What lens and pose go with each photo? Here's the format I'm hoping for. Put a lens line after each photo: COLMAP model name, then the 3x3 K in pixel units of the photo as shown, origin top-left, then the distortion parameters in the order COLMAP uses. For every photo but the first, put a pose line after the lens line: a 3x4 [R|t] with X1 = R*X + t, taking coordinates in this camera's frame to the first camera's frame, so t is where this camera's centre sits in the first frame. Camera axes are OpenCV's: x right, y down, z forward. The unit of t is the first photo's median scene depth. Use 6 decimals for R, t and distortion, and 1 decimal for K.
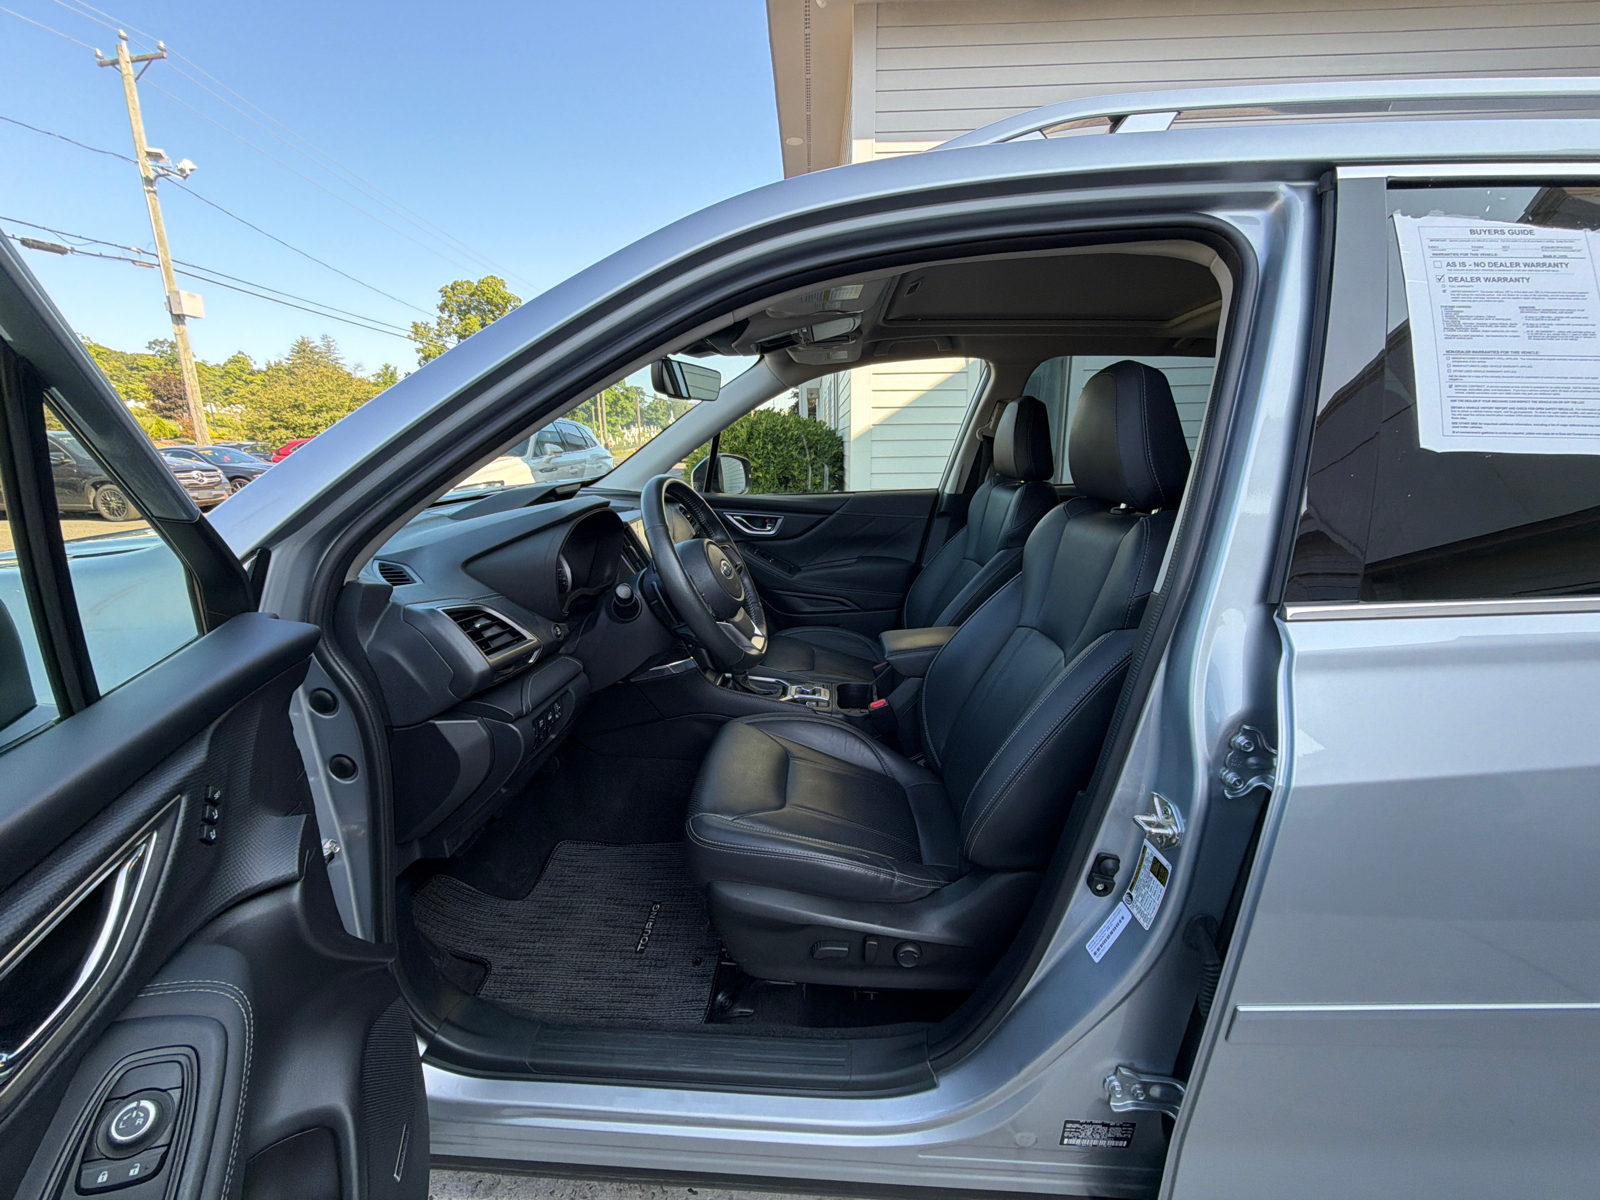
lens RADIAL K [[635.6, 0, 799.4], [0, 635.6, 601.1], [0, 0, 1]] dist [0.000509, -0.000052]
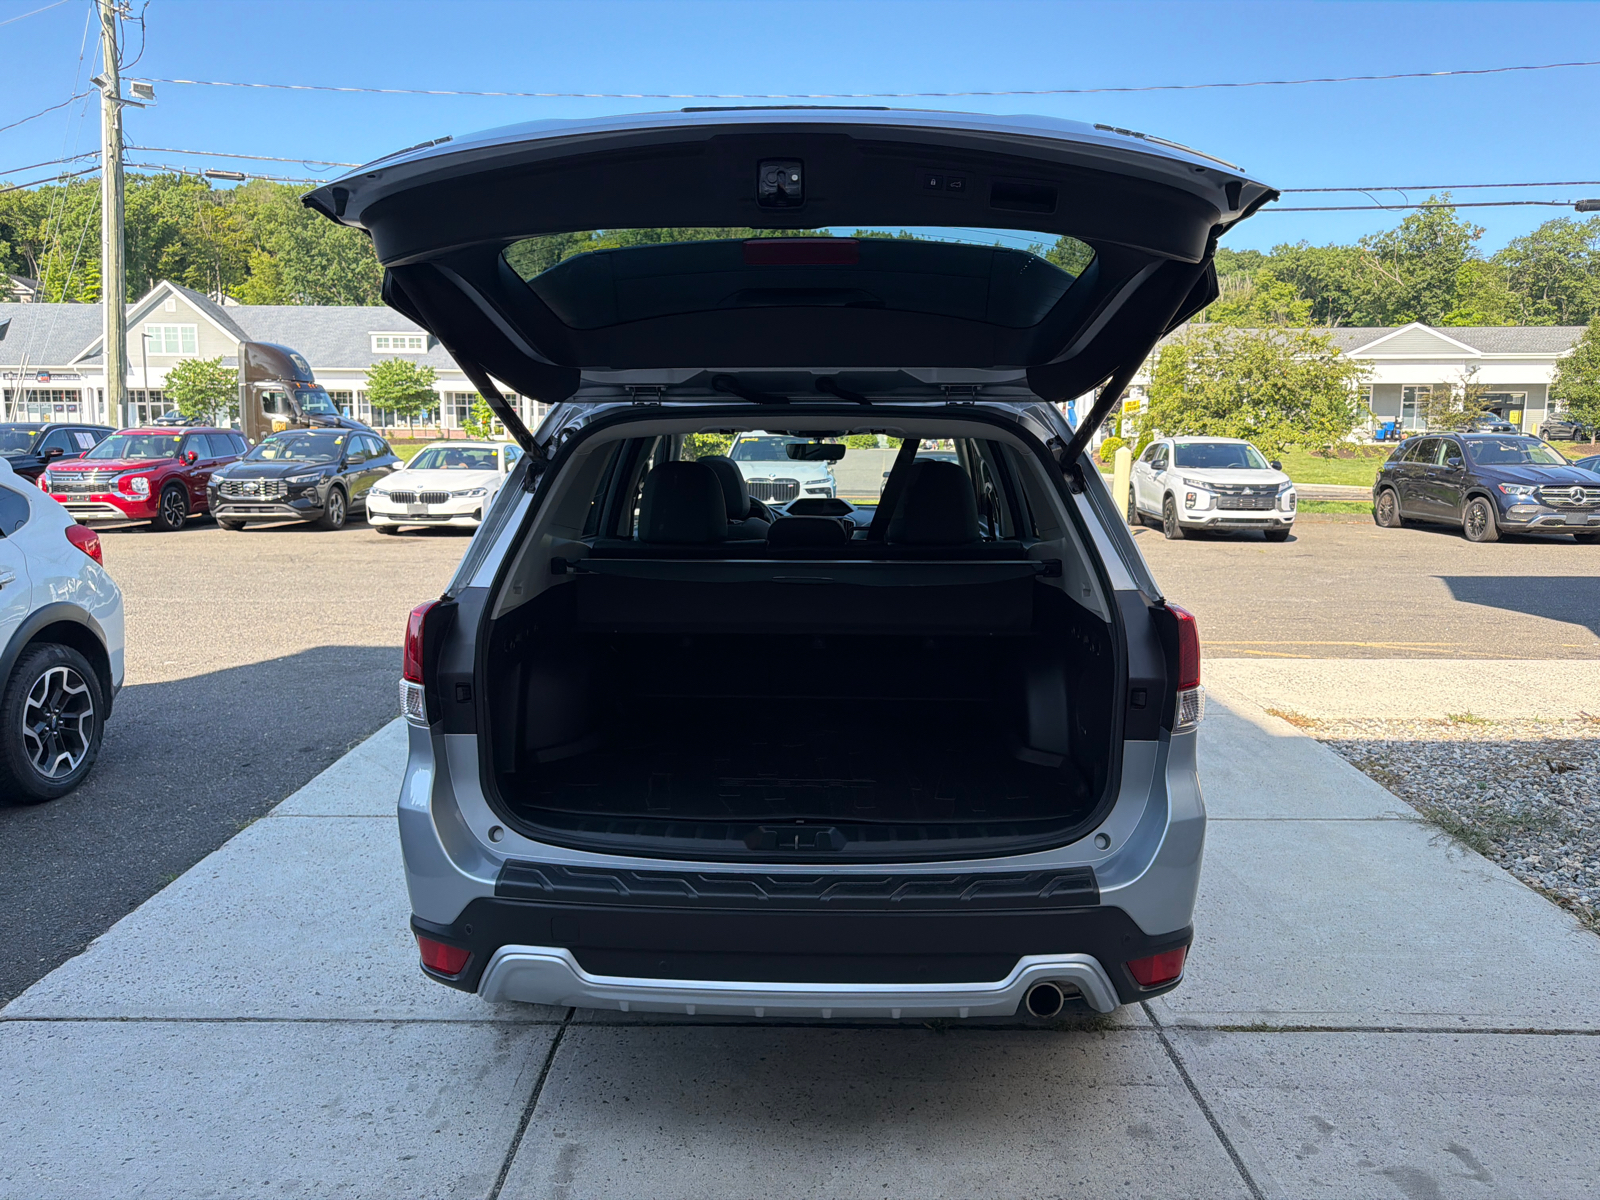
lens RADIAL K [[1137.3, 0, 798.8], [0, 1137.3, 600.8], [0, 0, 1]] dist [0.021684, -0.026712]
pose [[0.011922, 0.147956, -0.988922, 0.264453], [-0.247767, 0.958588, 0.140431, -0.029380], [0.968746, 0.243348, 0.048087, 0.069455]]
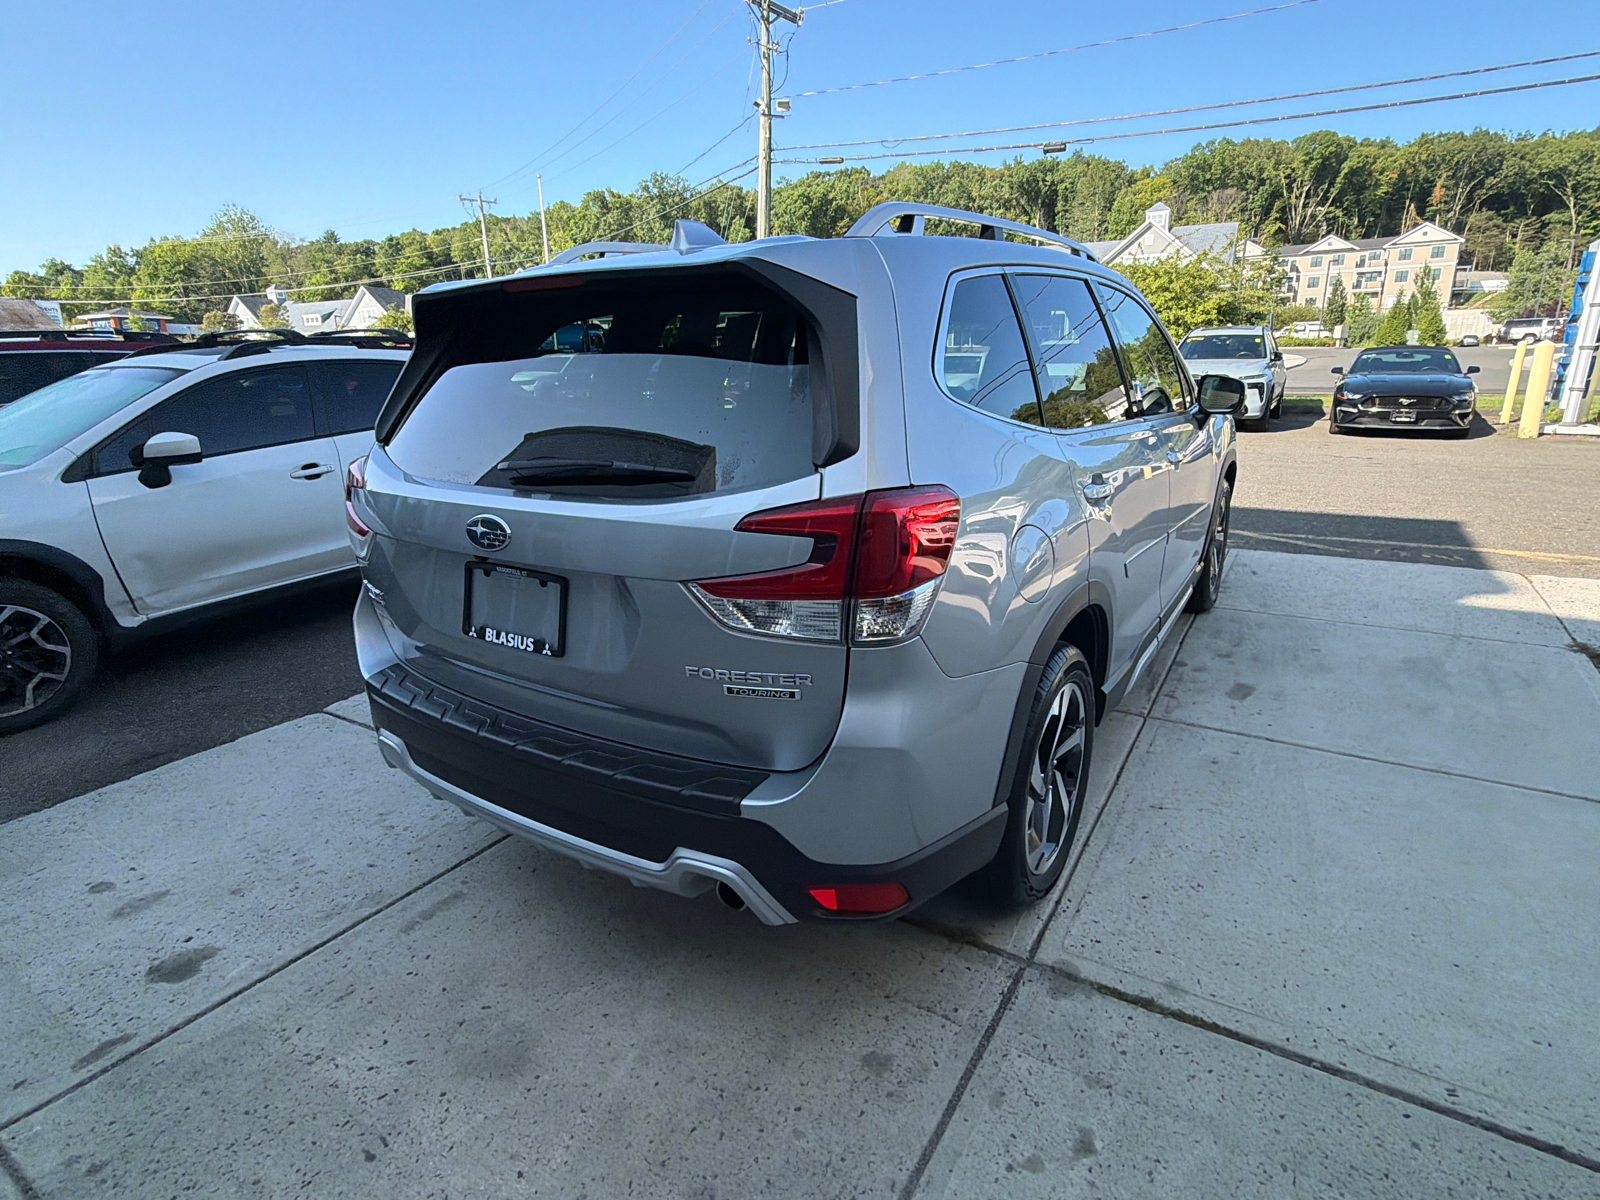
lens RADIAL K [[833.2, 0, 799.3], [0, 833.2, 604.2], [0, 0, 1]] dist [0.003755, -0.002343]
pose [[-0.511213, 0.262200, -0.818482, 0.204157], [-0.185525, 0.896209, 0.402976, -0.042238], [0.839191, 0.357855, -0.409509, 0.147190]]
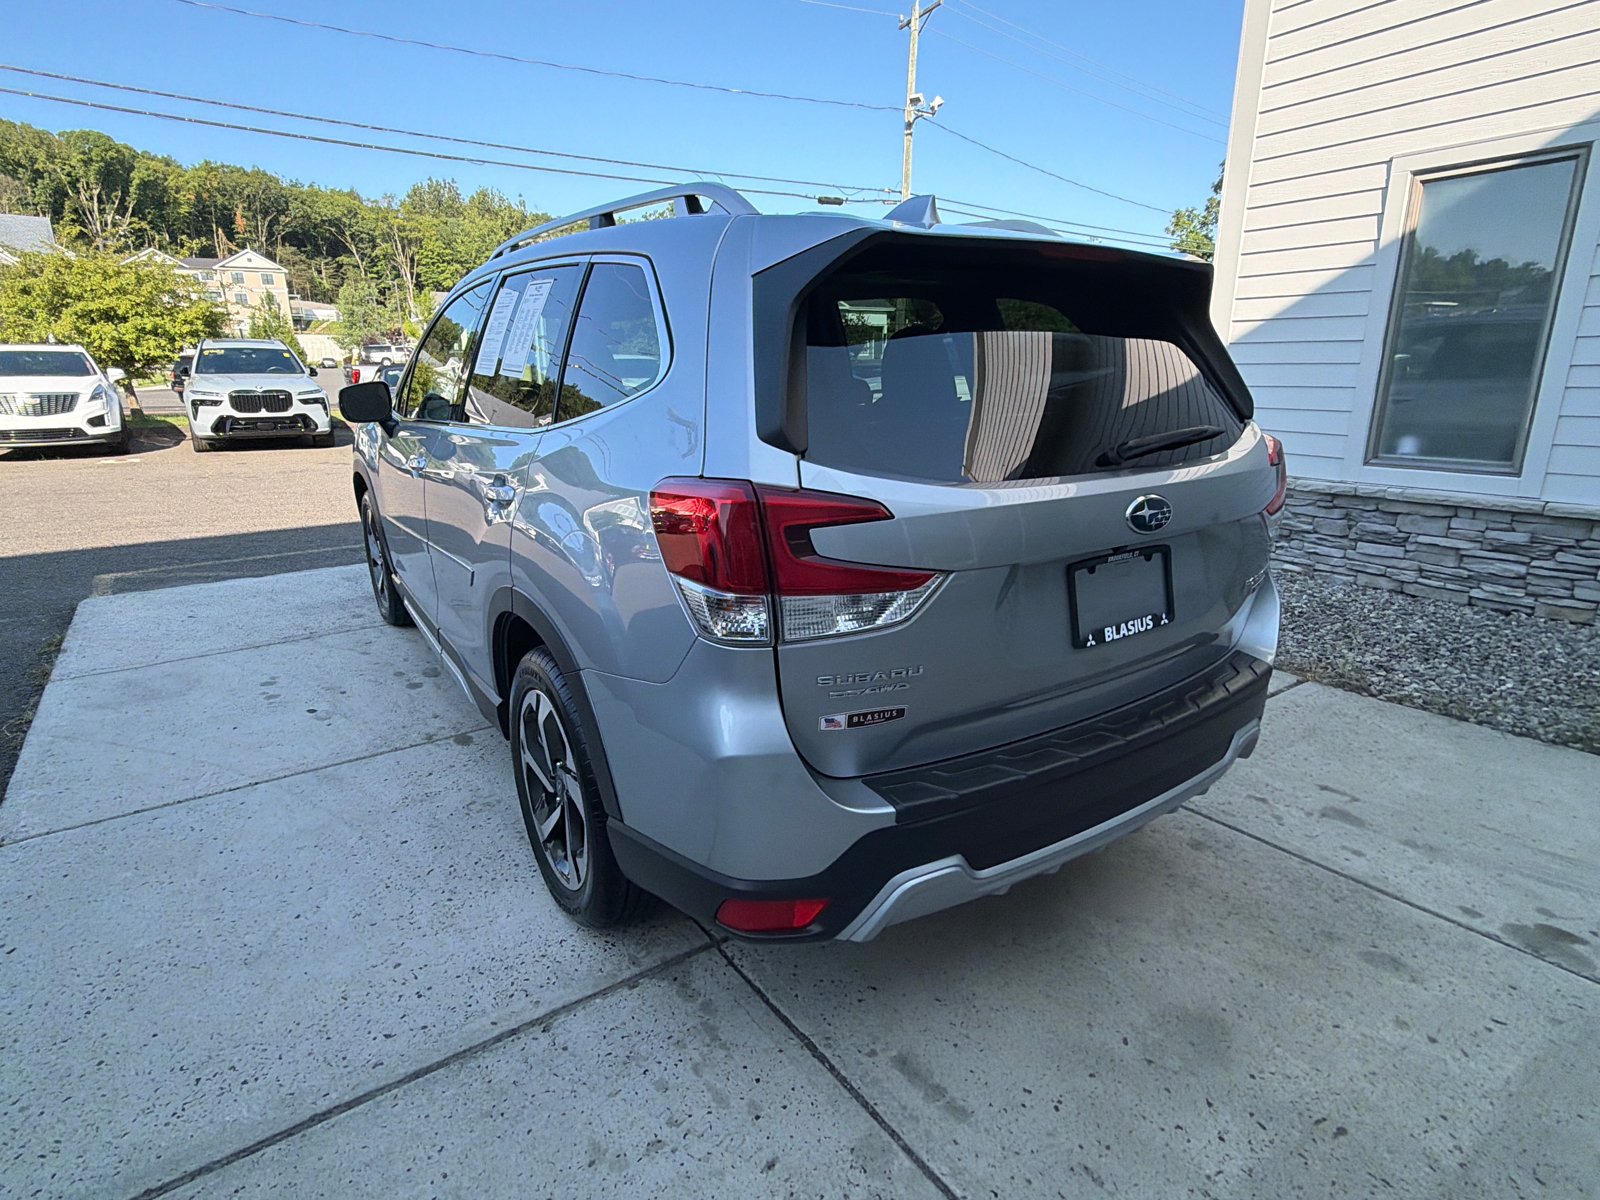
lens RADIAL K [[833.2, 0, 800.1], [0, 833.2, 603.8], [0, 0, 1]] dist [0.003755, -0.002343]
pose [[0.596281, 0.228677, -0.769516, 0.191461], [-0.198315, 0.970820, 0.134828, -0.000622], [0.777894, 0.072211, 0.624232, -0.006645]]
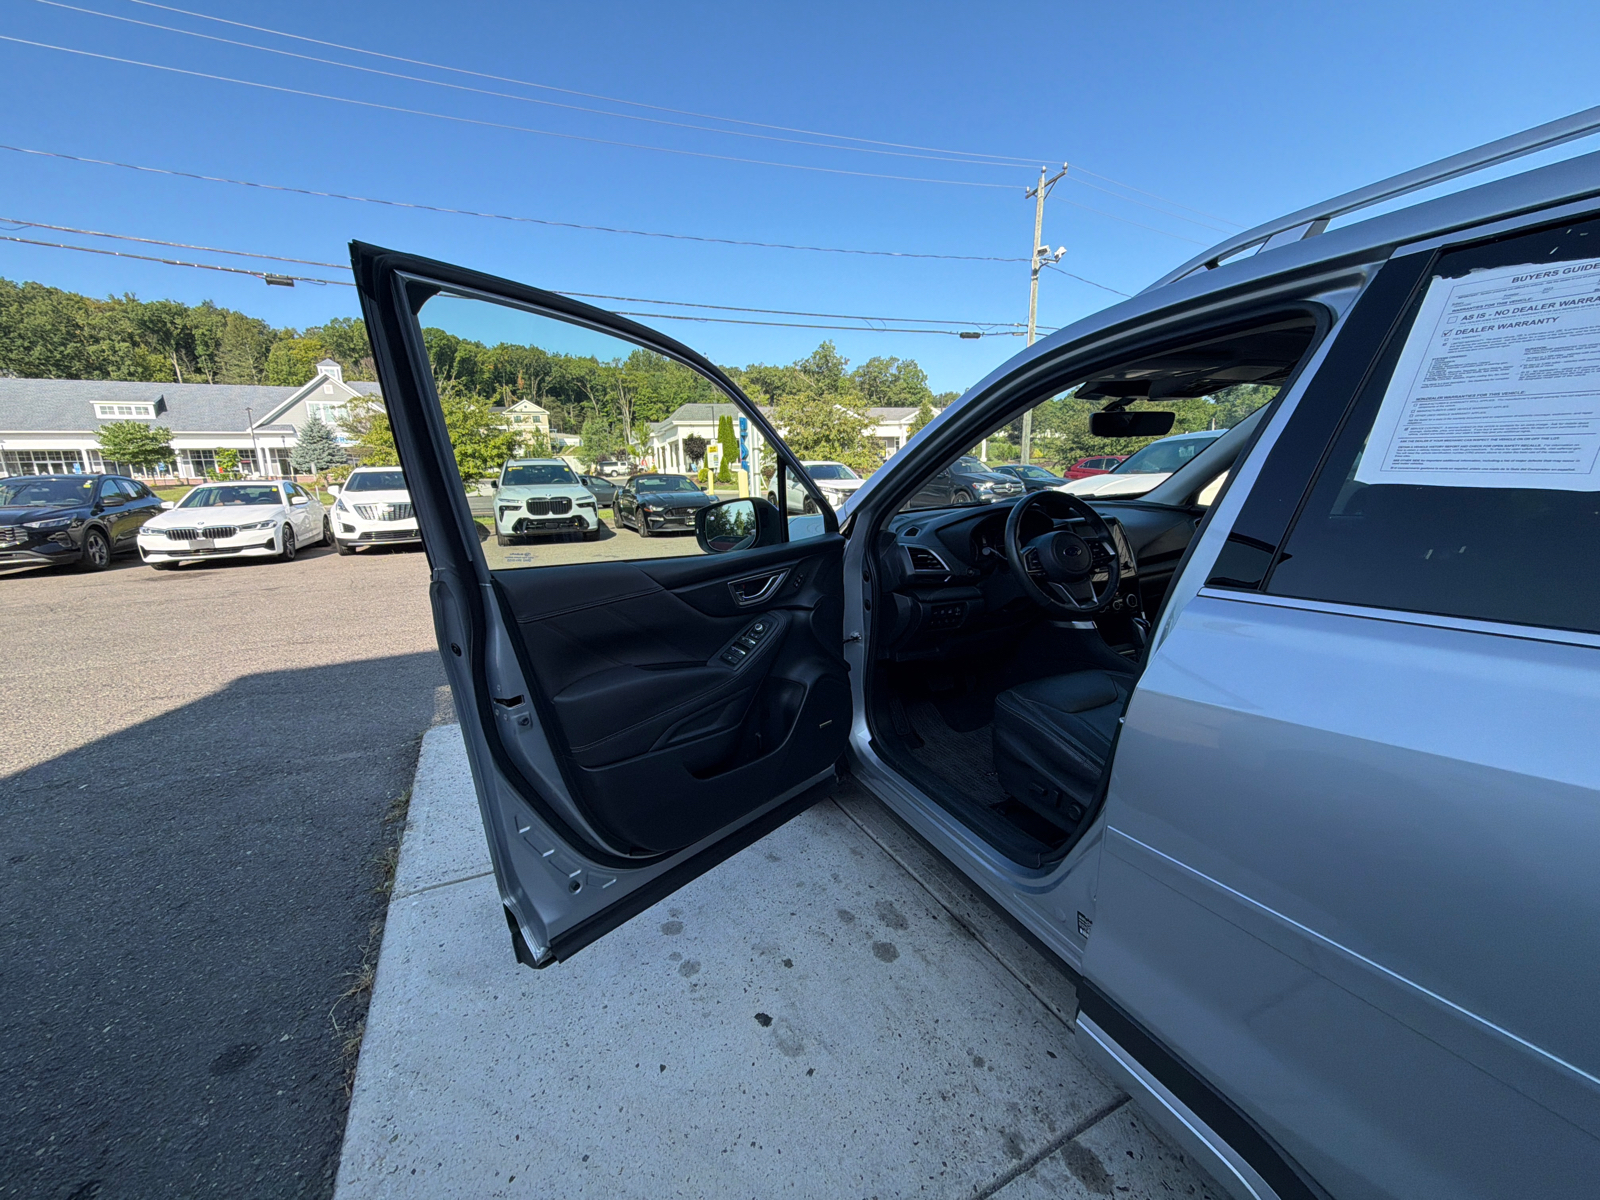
lens RADIAL K [[635.6, 0, 798.1], [0, 635.6, 601.7], [0, 0, 1]] dist [0.000509, -0.000052]
pose [[0.461341, 0.175508, -0.869690, 0.059369], [-0.192550, 0.976682, 0.094958, 0.003072], [0.866077, 0.123651, 0.484378, -0.019317]]
